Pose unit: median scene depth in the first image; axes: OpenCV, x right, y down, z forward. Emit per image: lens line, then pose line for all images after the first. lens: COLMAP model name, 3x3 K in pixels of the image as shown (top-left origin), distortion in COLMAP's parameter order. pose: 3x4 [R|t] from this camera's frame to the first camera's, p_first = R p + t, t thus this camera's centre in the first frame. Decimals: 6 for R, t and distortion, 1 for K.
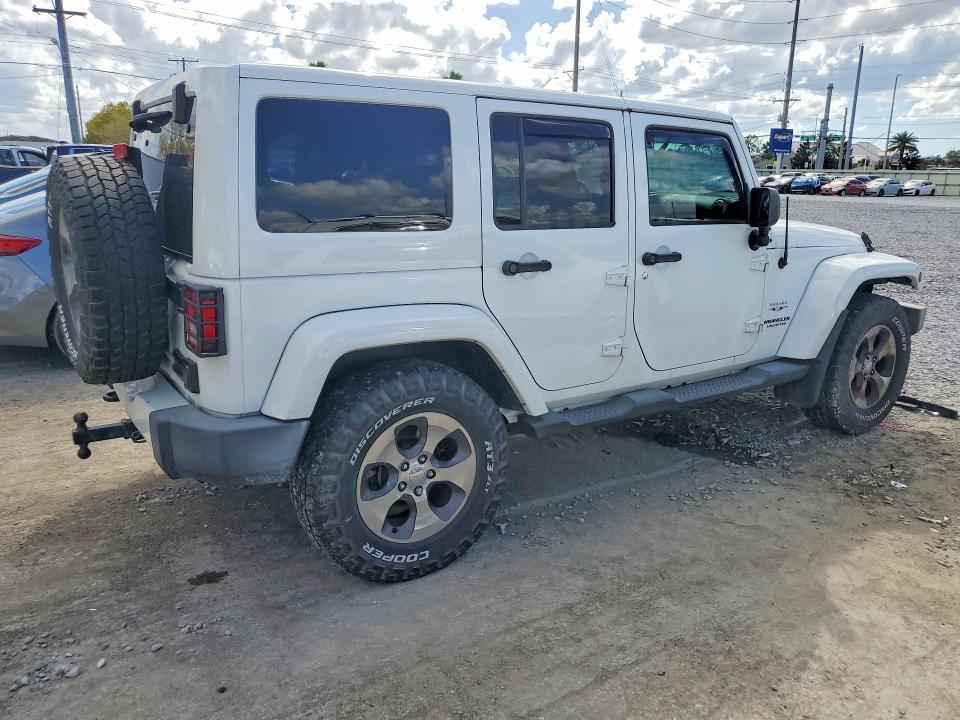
lens RADIAL K [[742.2, 0, 486.7], [0, 742.2, 357.7], [0, 0, 1]] dist [-0.004570, 0.047022]
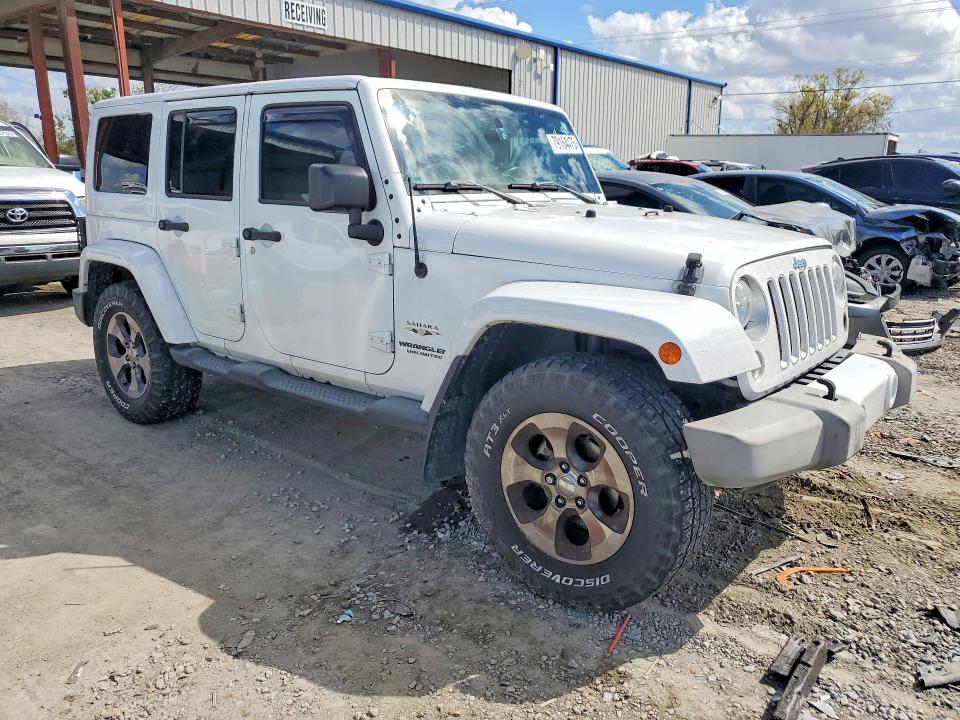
lens RADIAL K [[742.2, 0, 486.7], [0, 742.2, 357.7], [0, 0, 1]] dist [-0.004570, 0.047022]
pose [[0.291655, 0.211215, -0.932912, 1.271069], [-0.236317, 0.960992, 0.143693, -0.187335], [0.926872, 0.178554, 0.330192, 0.955805]]
